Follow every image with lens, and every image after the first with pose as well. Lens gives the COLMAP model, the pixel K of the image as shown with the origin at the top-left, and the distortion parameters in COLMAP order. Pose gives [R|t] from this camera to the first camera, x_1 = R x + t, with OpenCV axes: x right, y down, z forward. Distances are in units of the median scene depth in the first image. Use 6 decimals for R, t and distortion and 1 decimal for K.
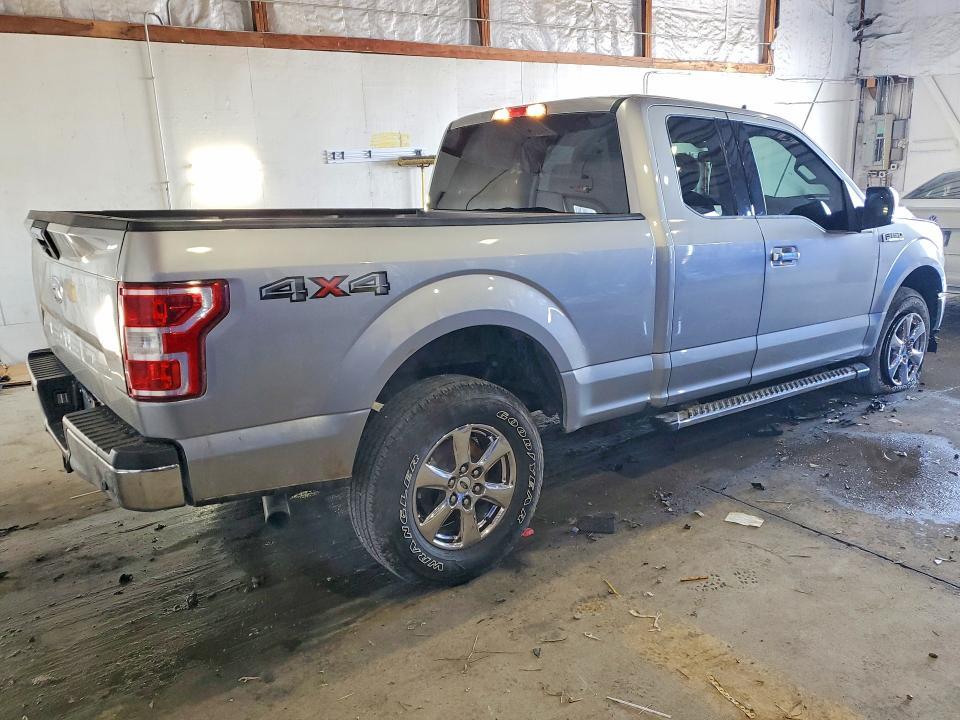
lens RADIAL K [[708.1, 0, 480.0], [0, 708.1, 360.0], [0, 0, 1]] dist [0.001446, -0.003327]
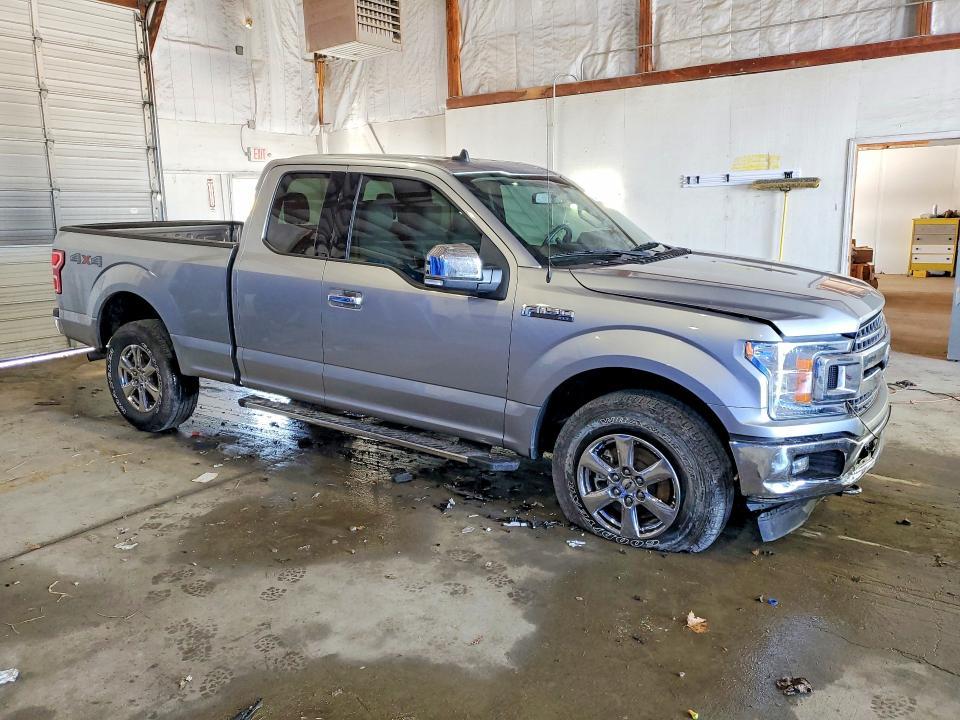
lens RADIAL K [[705.2, 0, 480.0], [0, 705.2, 360.0], [0, 0, 1]] dist [-0.010302, 0.002776]
pose [[0.382466, 0.221622, -0.896997, 0.668698], [-0.229793, 0.963121, 0.139979, -0.112323], [0.894939, 0.152587, 0.419288, 0.345003]]
